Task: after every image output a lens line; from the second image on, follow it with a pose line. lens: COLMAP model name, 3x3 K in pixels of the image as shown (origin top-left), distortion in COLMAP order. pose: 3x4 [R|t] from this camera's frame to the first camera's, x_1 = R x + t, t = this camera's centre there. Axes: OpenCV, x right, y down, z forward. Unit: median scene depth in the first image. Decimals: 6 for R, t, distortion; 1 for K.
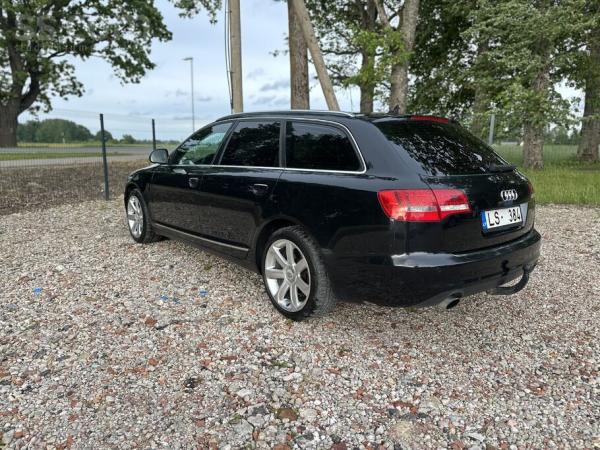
lens RADIAL K [[473.9, 0, 326.8], [0, 473.9, 234.0], [0, 0, 1]] dist [-0.006093, -0.003708]
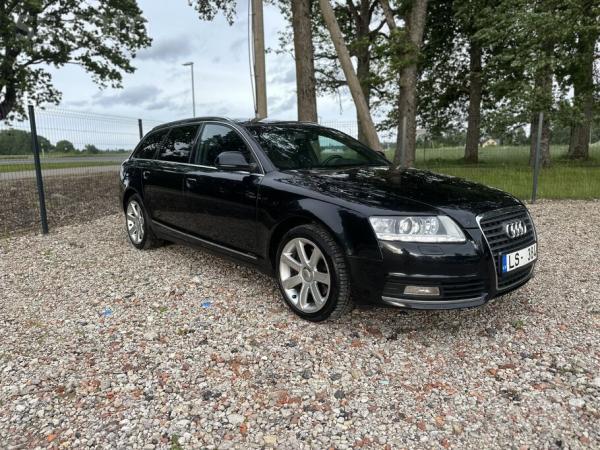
lens RADIAL K [[473.9, 0, 299.5], [0, 473.9, 225.1], [0, 0, 1]] dist [-0.006093, -0.003708]
pose [[0.997211, -0.033120, 0.066886, -0.104368], [0.035185, 0.998932, -0.029938, -0.000202], [-0.065823, 0.032208, 0.997311, 0.014787]]
